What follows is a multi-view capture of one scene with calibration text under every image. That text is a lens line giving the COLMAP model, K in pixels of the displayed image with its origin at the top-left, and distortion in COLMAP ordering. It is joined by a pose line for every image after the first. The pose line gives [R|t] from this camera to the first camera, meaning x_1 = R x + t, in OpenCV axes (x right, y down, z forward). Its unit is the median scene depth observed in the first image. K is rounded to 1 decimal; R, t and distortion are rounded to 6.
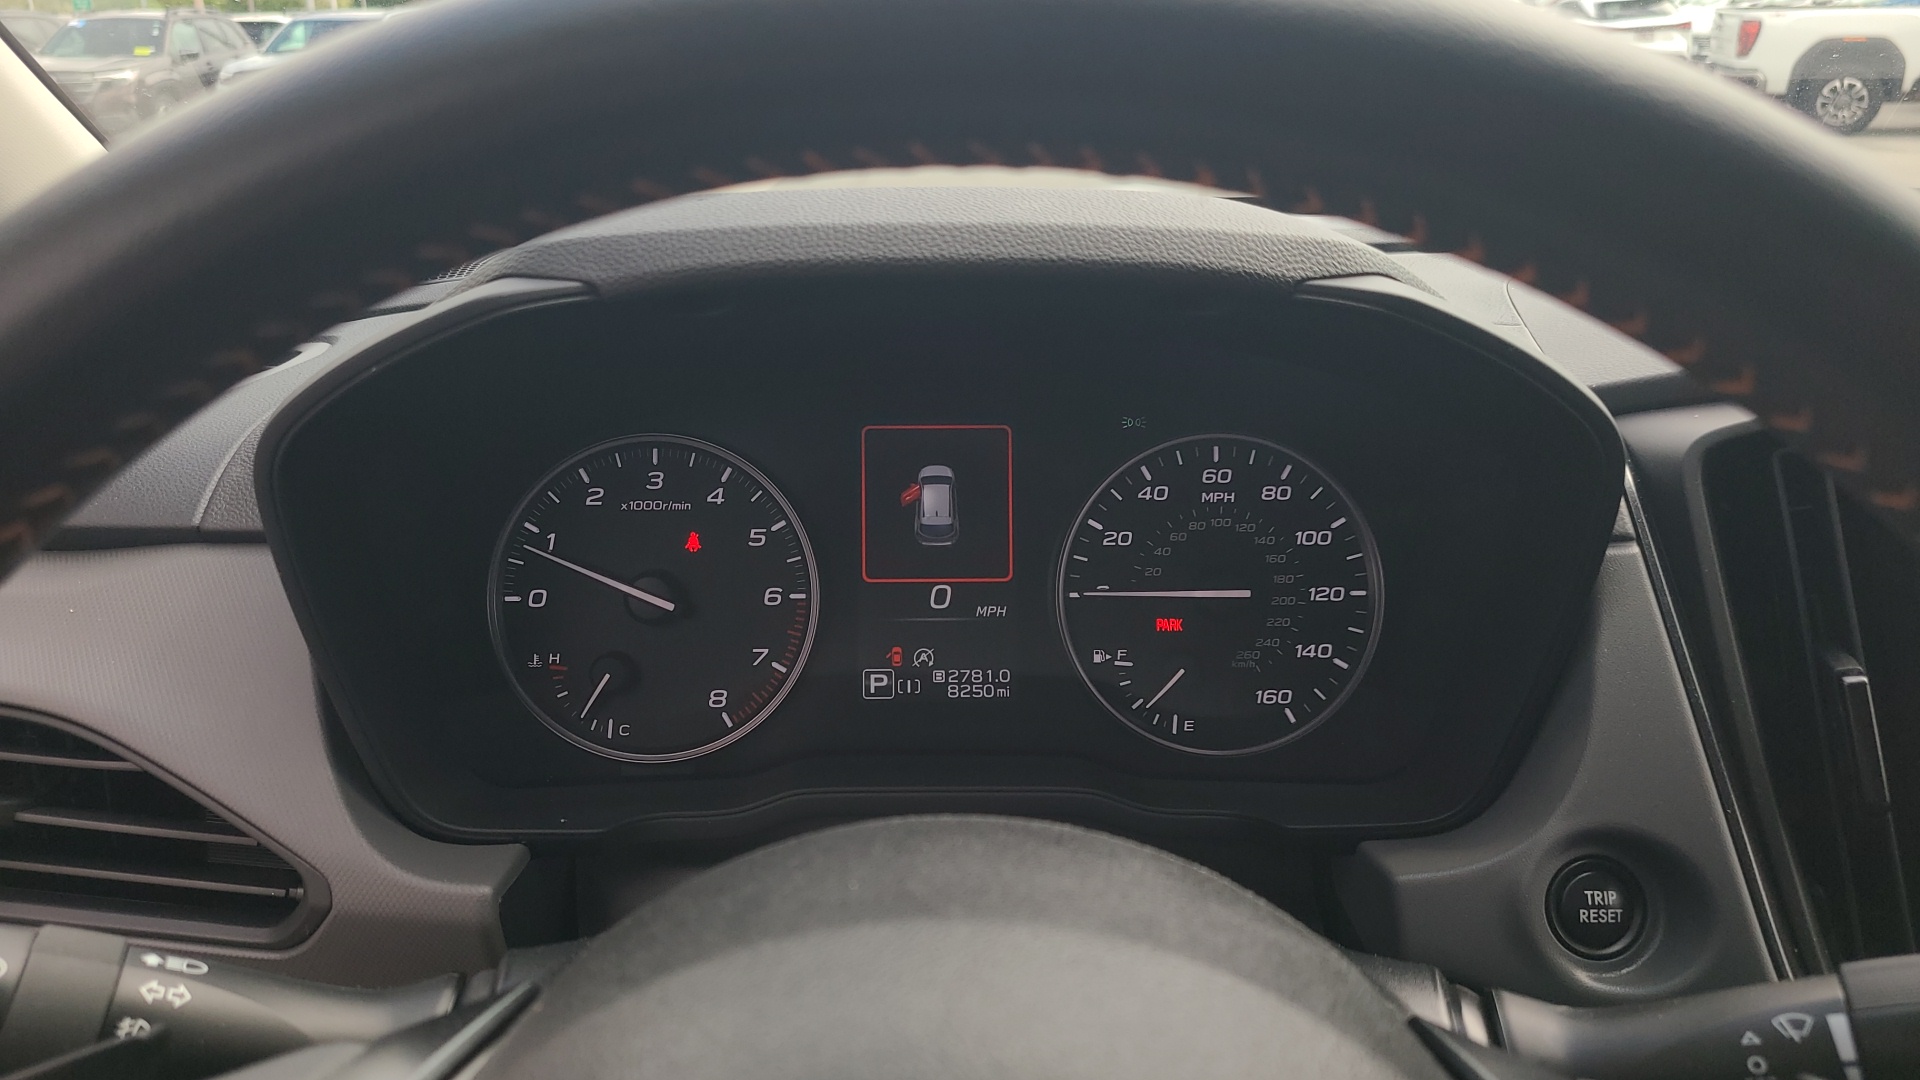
lens RADIAL K [[1440.2, 0, 960.0], [0, 1440.2, 540.0], [0, 0, 1]] dist [0.047636, -0.006797]
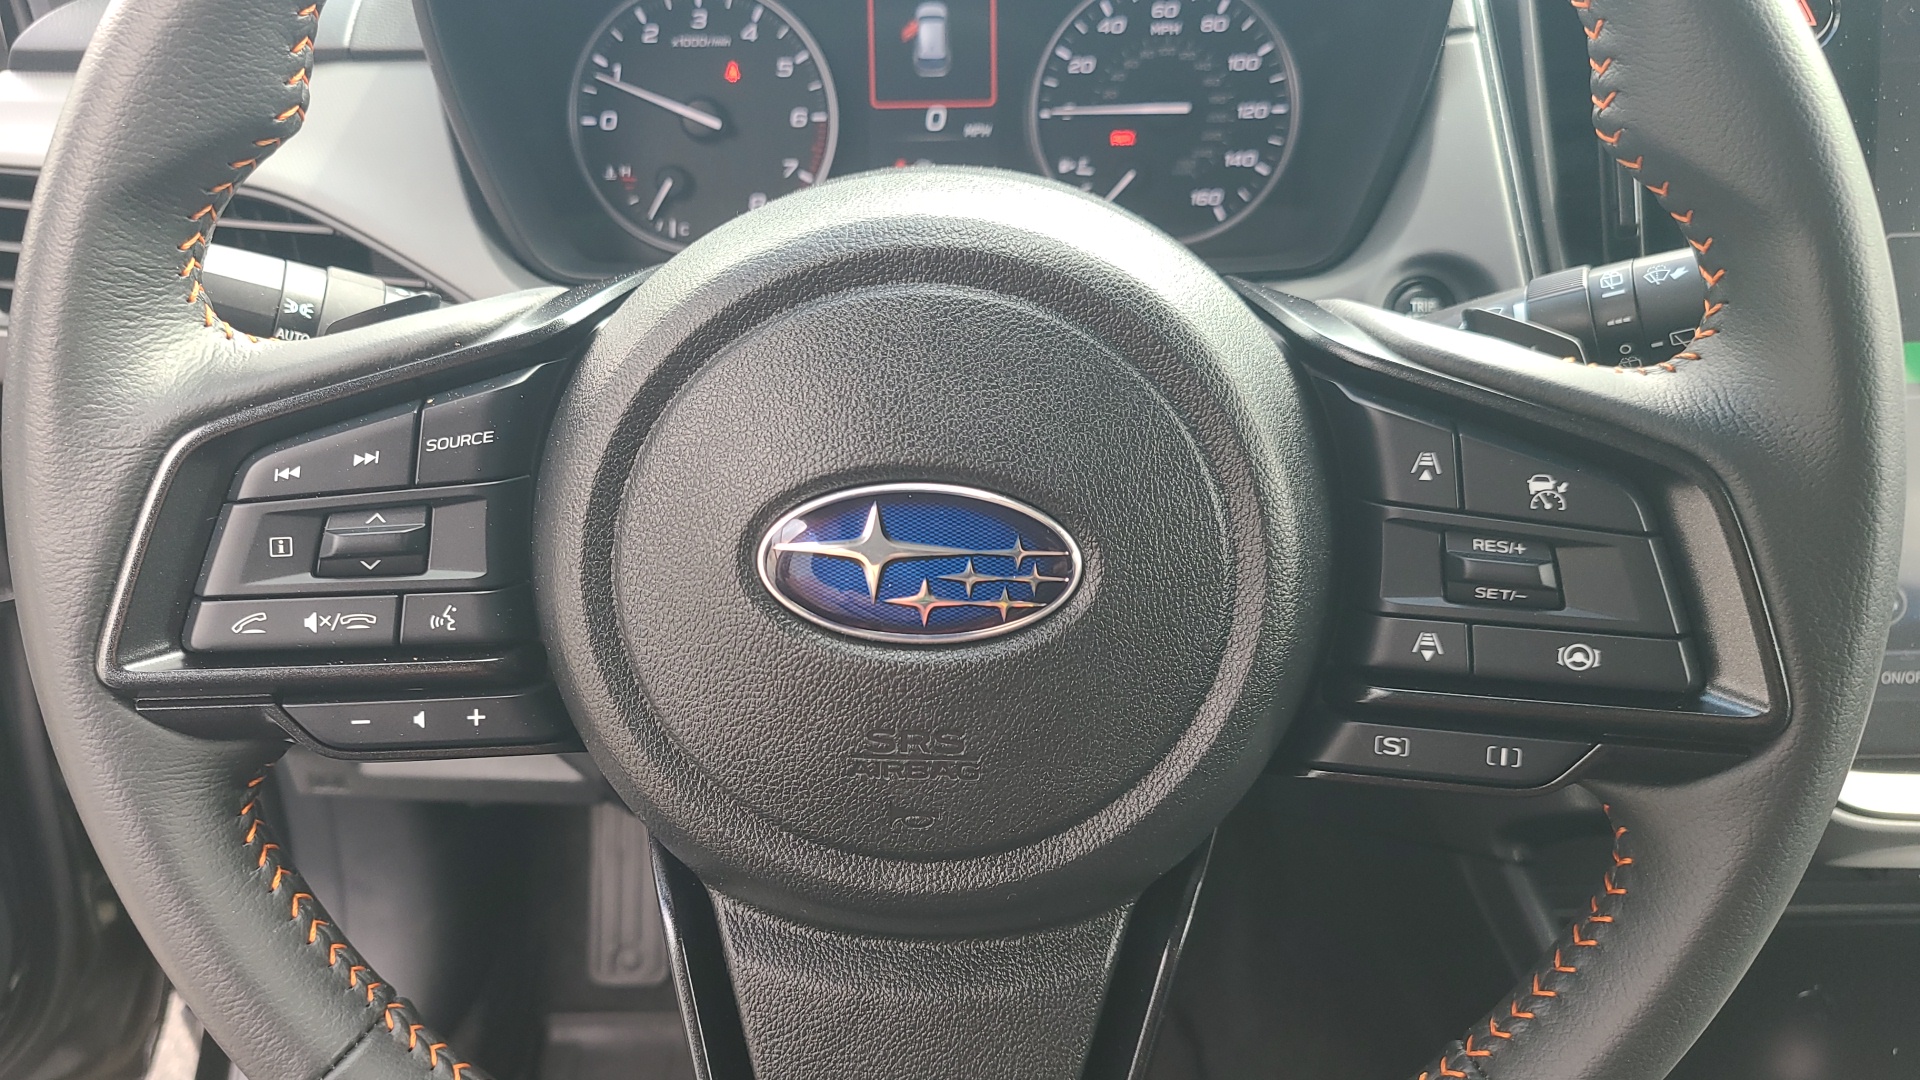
lens RADIAL K [[1459.2, 0, 936.6], [0, 1459.2, 503.4], [0, 0, 1]] dist [0.038458, -0.002551]
pose [[0.999757, -0.006706, -0.021014, 0.011078], [0.010838, 0.979081, 0.203183, 0.108357], [0.019212, -0.203361, 0.978915, -0.282510]]
